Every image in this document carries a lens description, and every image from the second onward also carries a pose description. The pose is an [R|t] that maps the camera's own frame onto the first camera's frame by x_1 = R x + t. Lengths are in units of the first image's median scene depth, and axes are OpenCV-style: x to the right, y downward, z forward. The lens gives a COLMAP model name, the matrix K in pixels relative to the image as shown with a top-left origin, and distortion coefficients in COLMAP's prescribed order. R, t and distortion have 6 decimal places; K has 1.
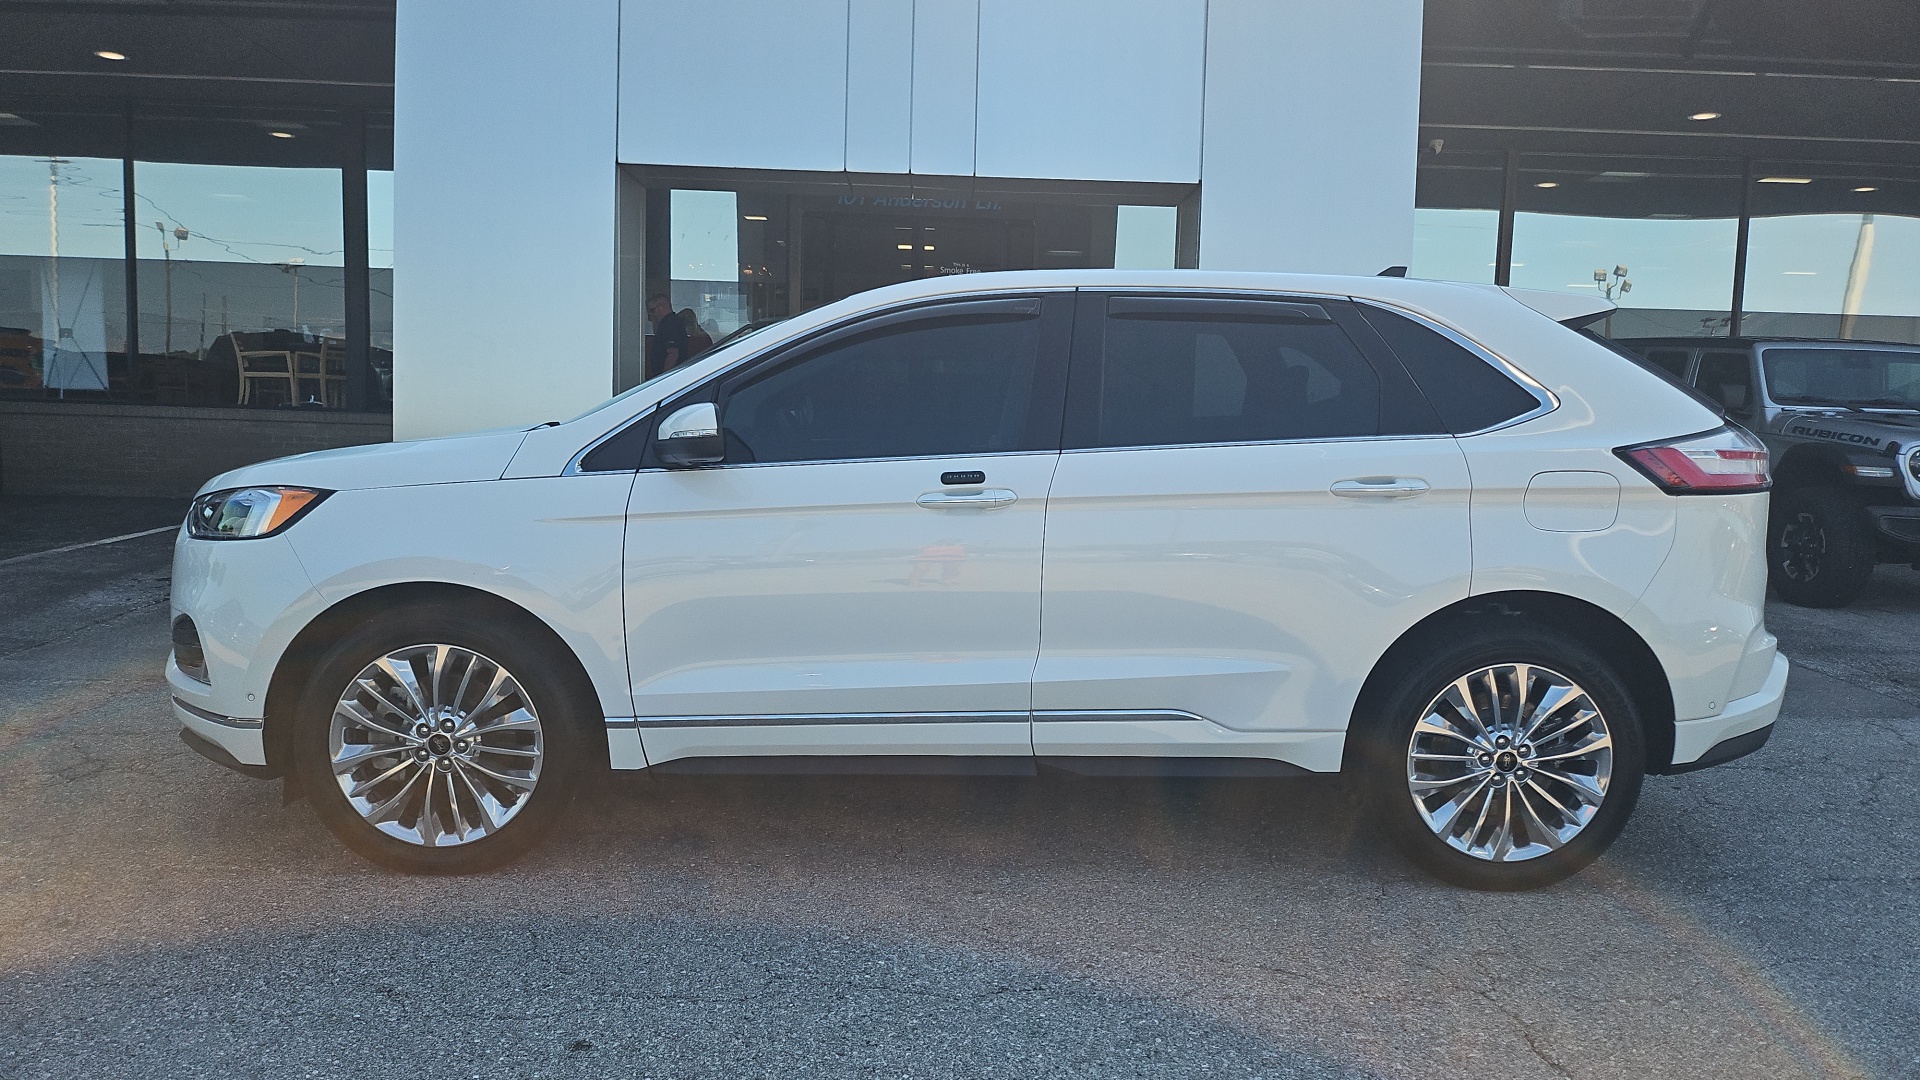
lens RADIAL K [[1346.5, 0, 957.8], [0, 1346.5, 535.0], [0, 0, 1]] dist [0.035337, -0.003838]
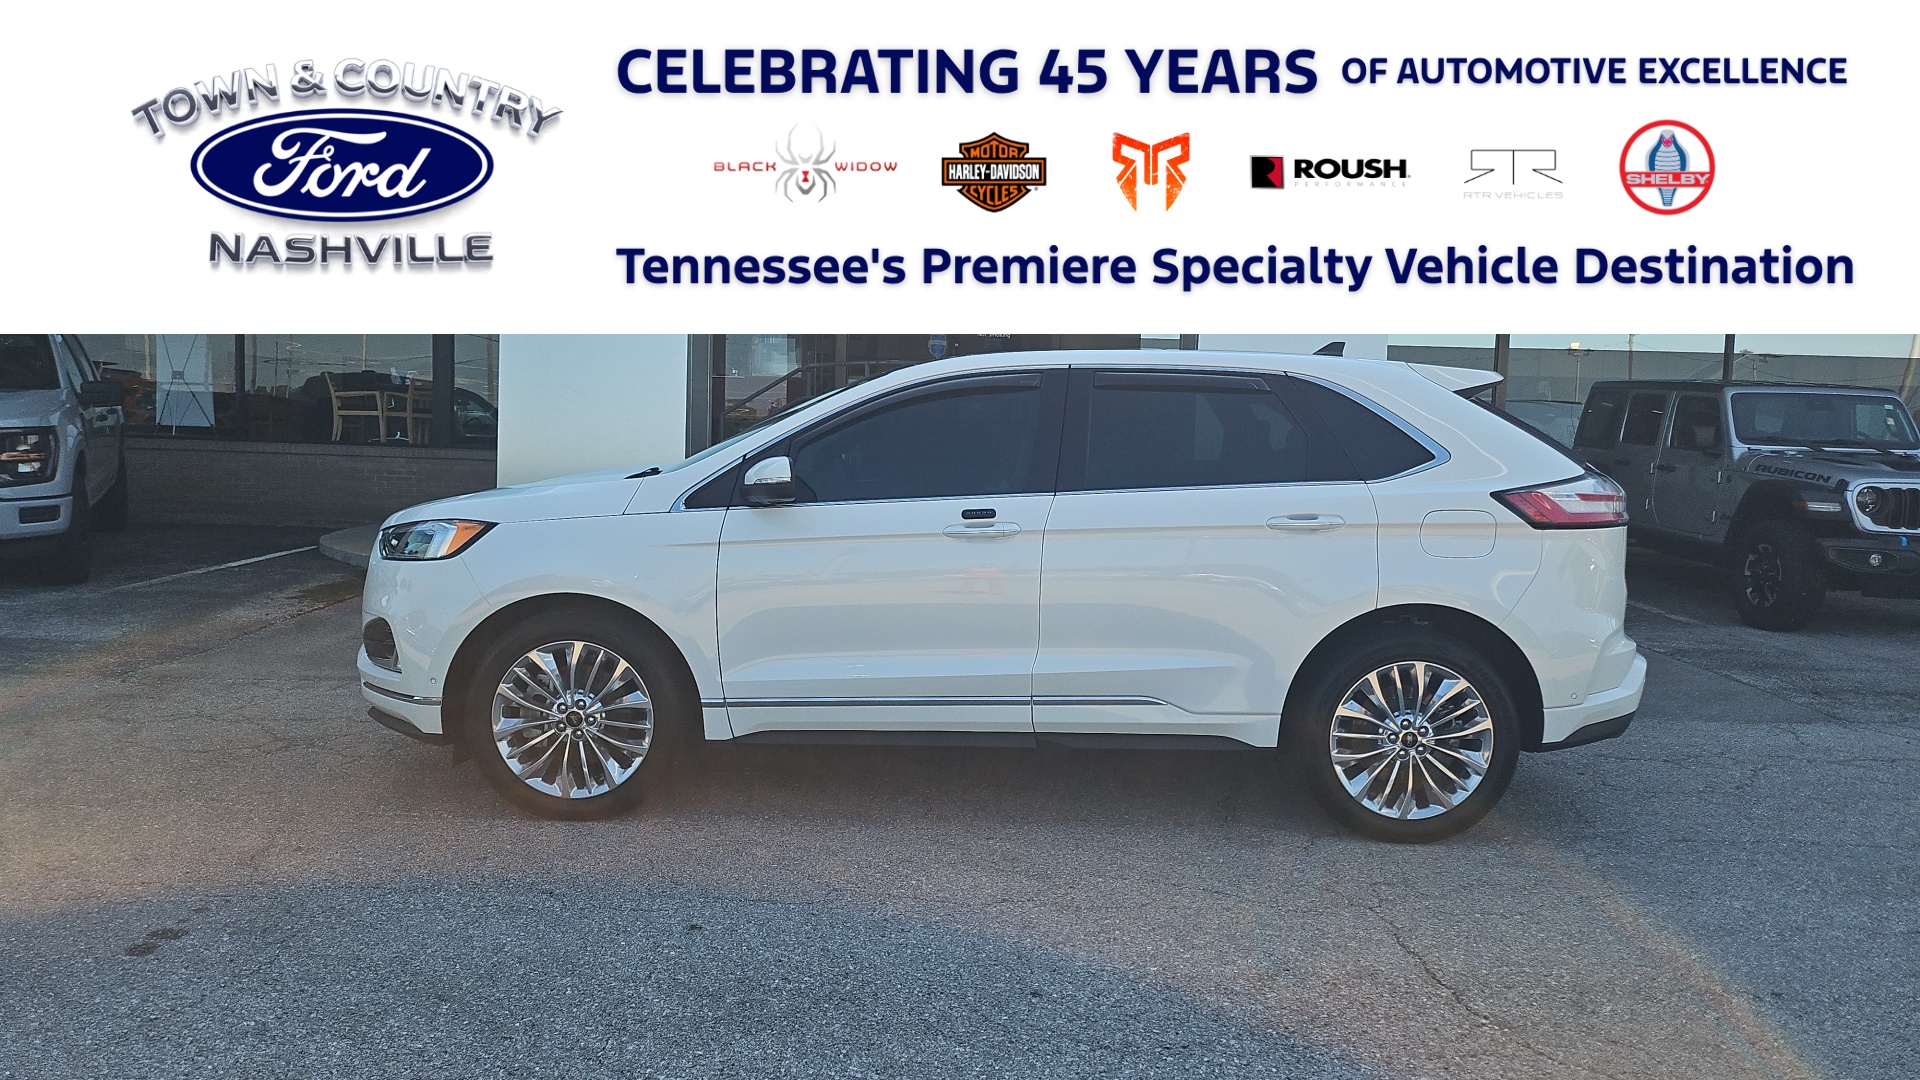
lens RADIAL K [[1346.5, 0, 957.8], [0, 1346.5, 535.0], [0, 0, 1]] dist [0.035337, -0.003838]
pose [[0.999538, 0.002772, -0.030273, 0.022397], [-0.003412, 0.999771, -0.021107, 0.004647], [0.030208, 0.021201, 0.999319, -0.280179]]
